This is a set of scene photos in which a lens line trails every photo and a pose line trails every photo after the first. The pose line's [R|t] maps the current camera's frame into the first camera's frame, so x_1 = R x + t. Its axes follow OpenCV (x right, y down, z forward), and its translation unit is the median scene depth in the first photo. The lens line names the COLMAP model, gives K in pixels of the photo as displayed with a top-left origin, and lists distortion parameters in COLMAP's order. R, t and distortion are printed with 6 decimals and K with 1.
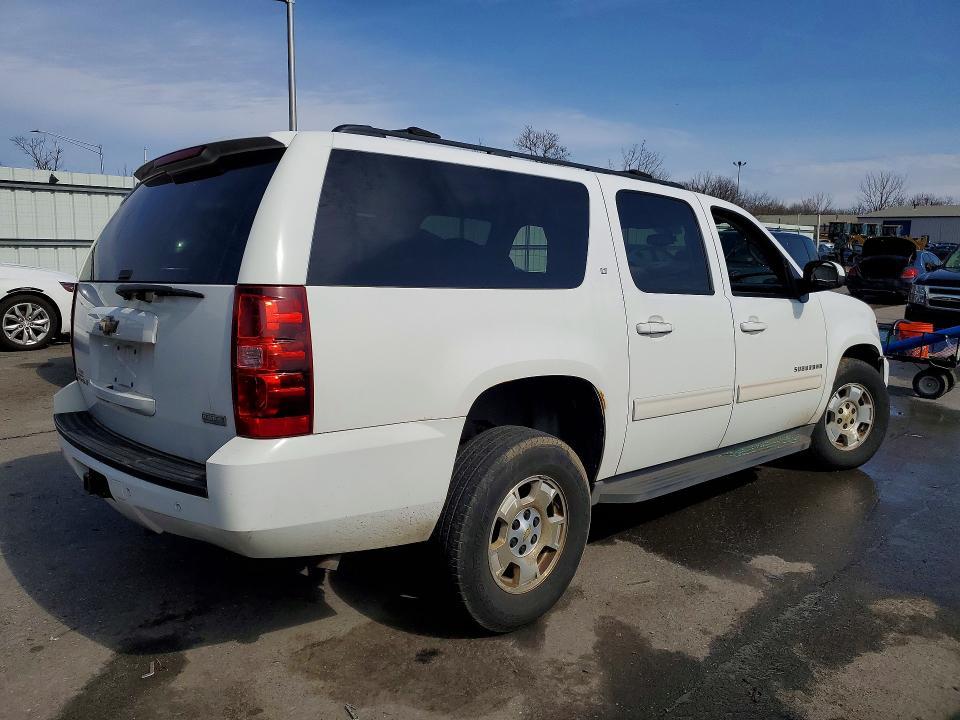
lens RADIAL K [[770.4, 0, 480.0], [0, 770.4, 360.0], [0, 0, 1]] dist [0.021379, 0.001116]
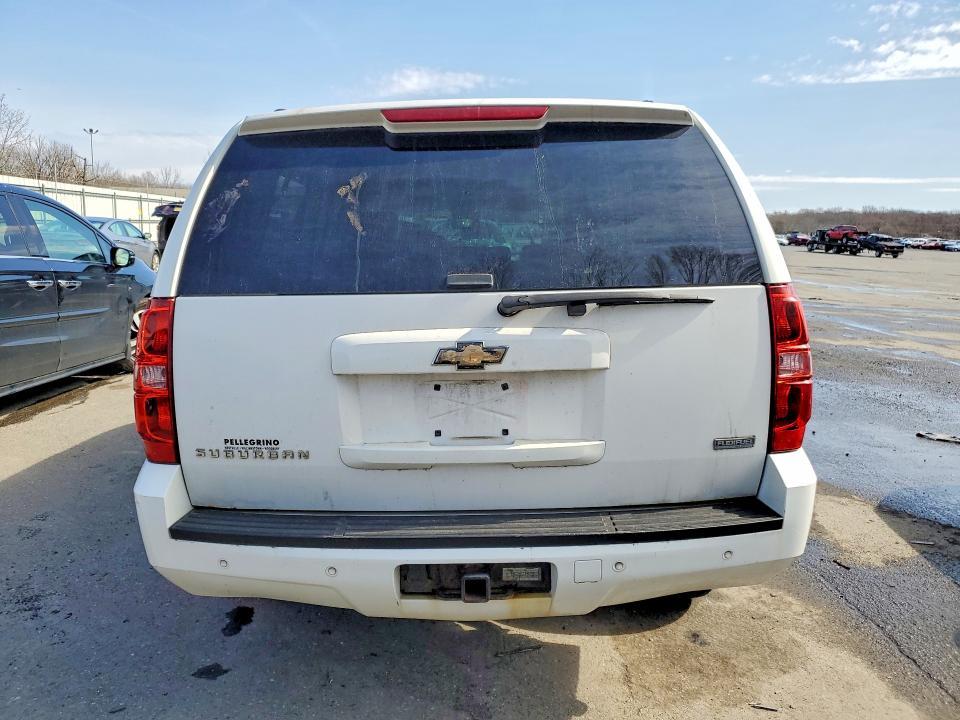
lens RADIAL K [[747.3, 0, 480.0], [0, 747.3, 360.0], [0, 0, 1]] dist [0.073525, -0.087924]
pose [[0.665442, -0.126539, 0.735646, -0.992088], [0.098666, 0.991790, 0.081349, -0.096998], [-0.739900, 0.018451, 0.672464, 0.558799]]
